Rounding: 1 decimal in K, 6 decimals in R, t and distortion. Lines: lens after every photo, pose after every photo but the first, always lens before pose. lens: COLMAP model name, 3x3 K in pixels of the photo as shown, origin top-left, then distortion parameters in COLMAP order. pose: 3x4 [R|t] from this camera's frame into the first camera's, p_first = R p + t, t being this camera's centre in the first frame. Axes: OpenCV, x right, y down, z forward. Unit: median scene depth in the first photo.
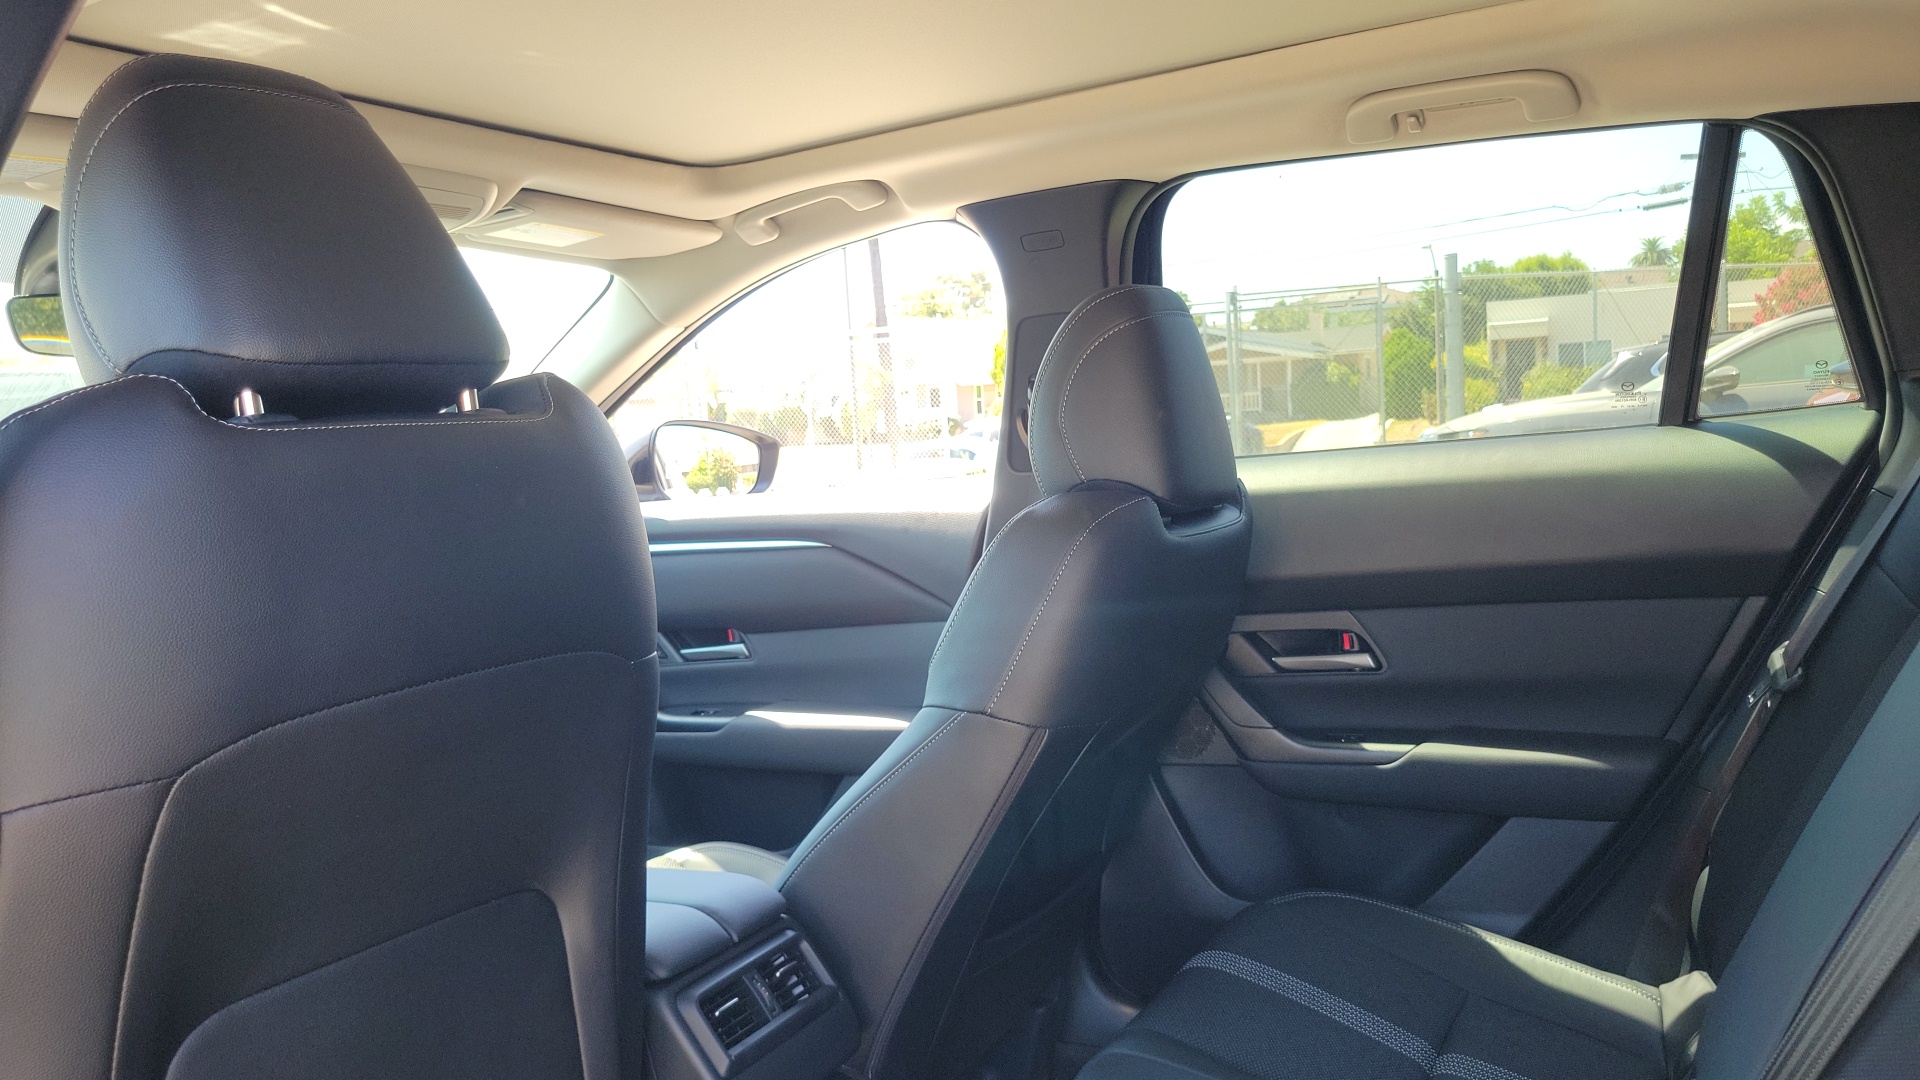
lens RADIAL K [[1497.6, 0, 955.3], [0, 1497.6, 543.1], [0, 0, 1]] dist [0.027818, -0.015992]
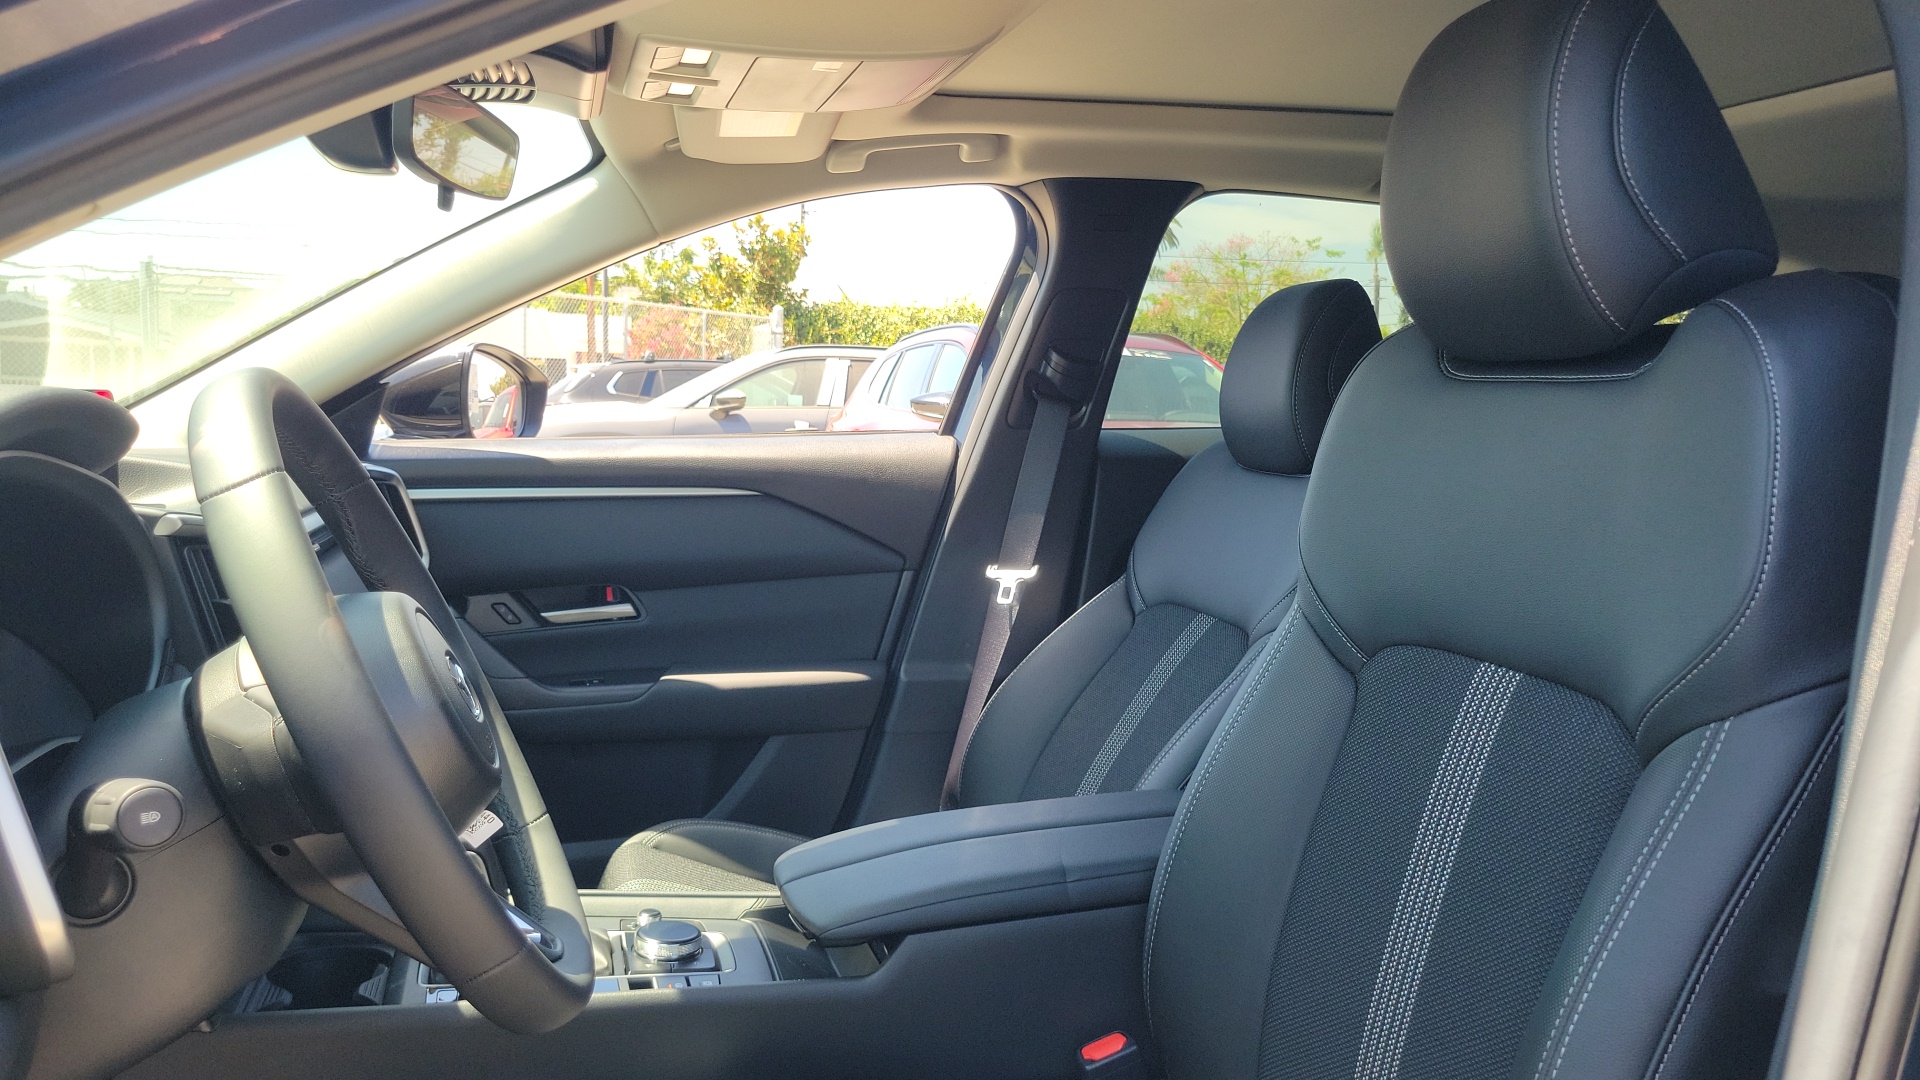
lens RADIAL K [[1497.6, 0, 955.3], [0, 1497.6, 543.1], [0, 0, 1]] dist [0.027818, -0.015992]
pose [[0.676789, 0.005655, 0.736155, -0.818571], [0.002491, 0.999947, -0.009972, 0.050134], [-0.736173, 0.008583, 0.676739, 0.307531]]
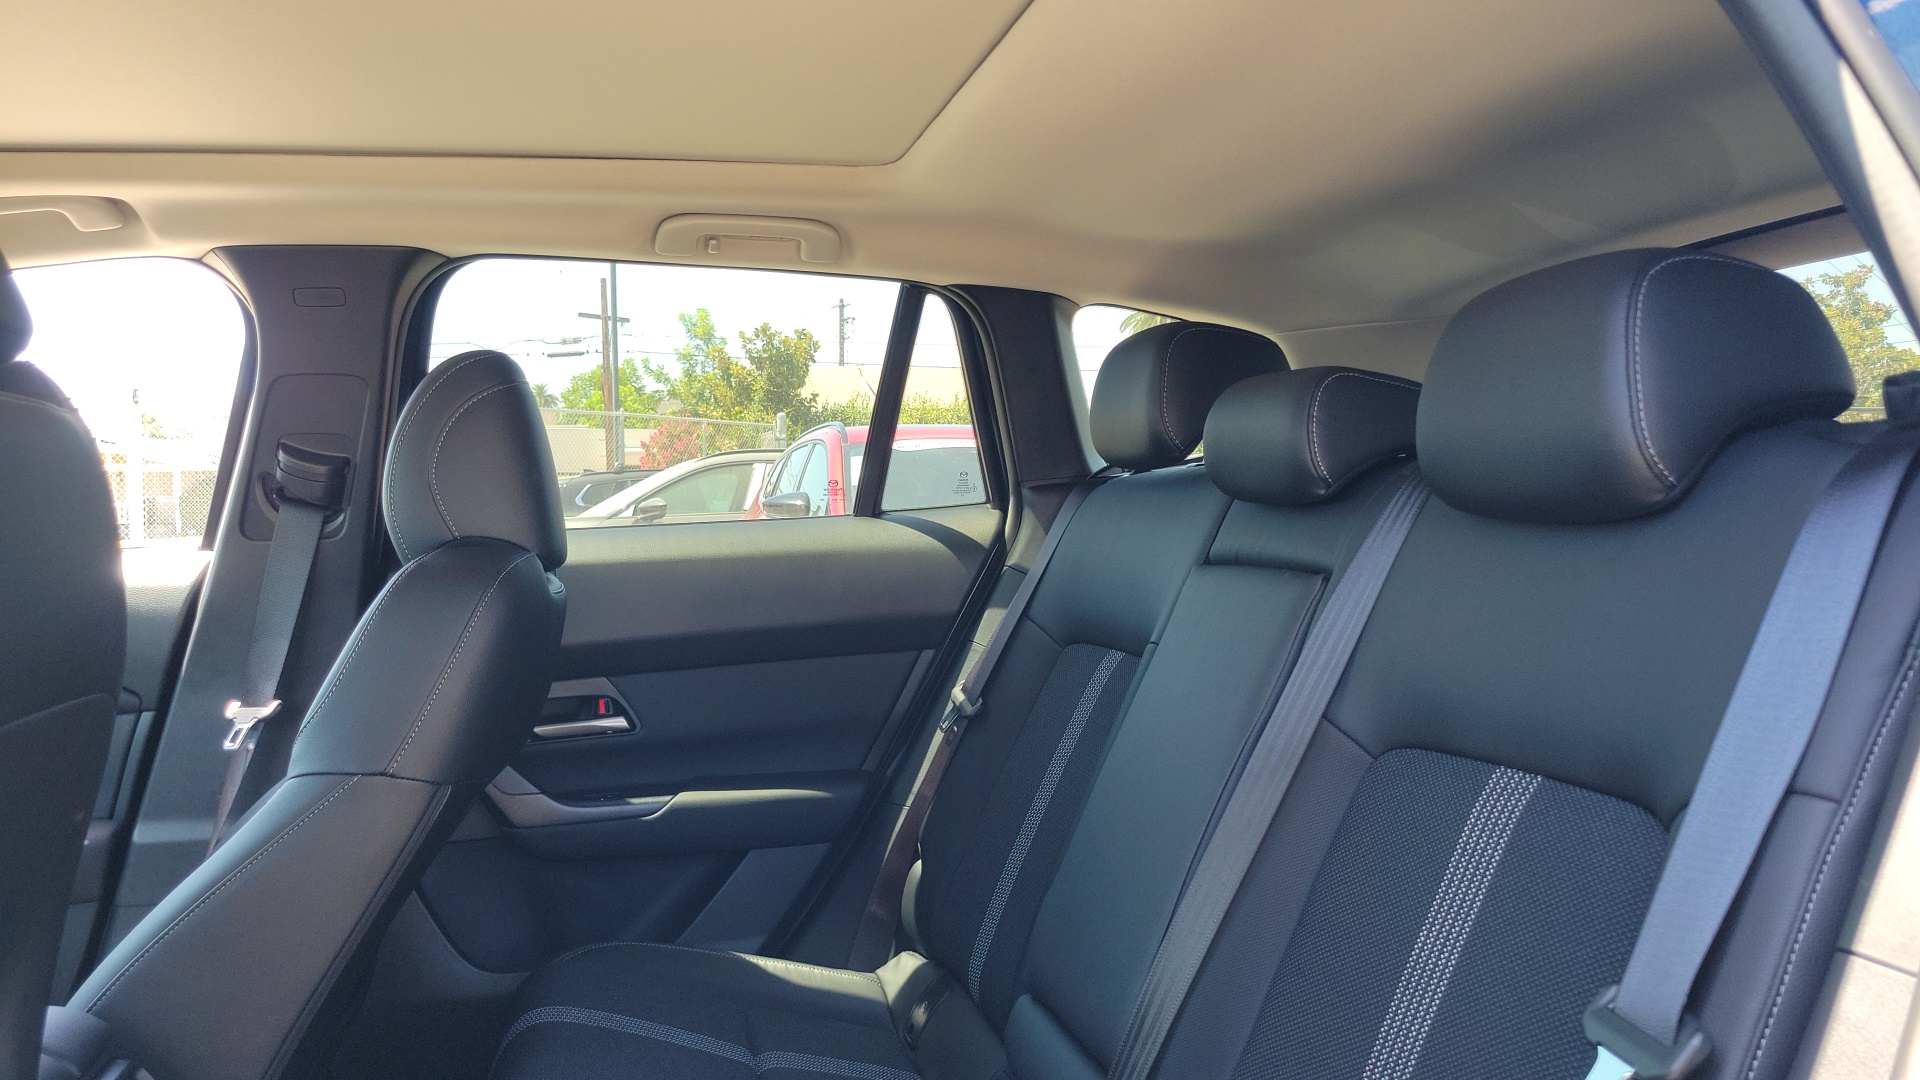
lens RADIAL K [[1486.2, 0, 959.0], [0, 1486.2, 531.6], [0, 0, 1]] dist [0.048186, -0.001622]
pose [[0.739151, 0.039083, 0.672405, -0.288445], [0.025348, 0.995994, -0.085755, 0.041336], [-0.673063, 0.080430, 0.735199, 0.034945]]
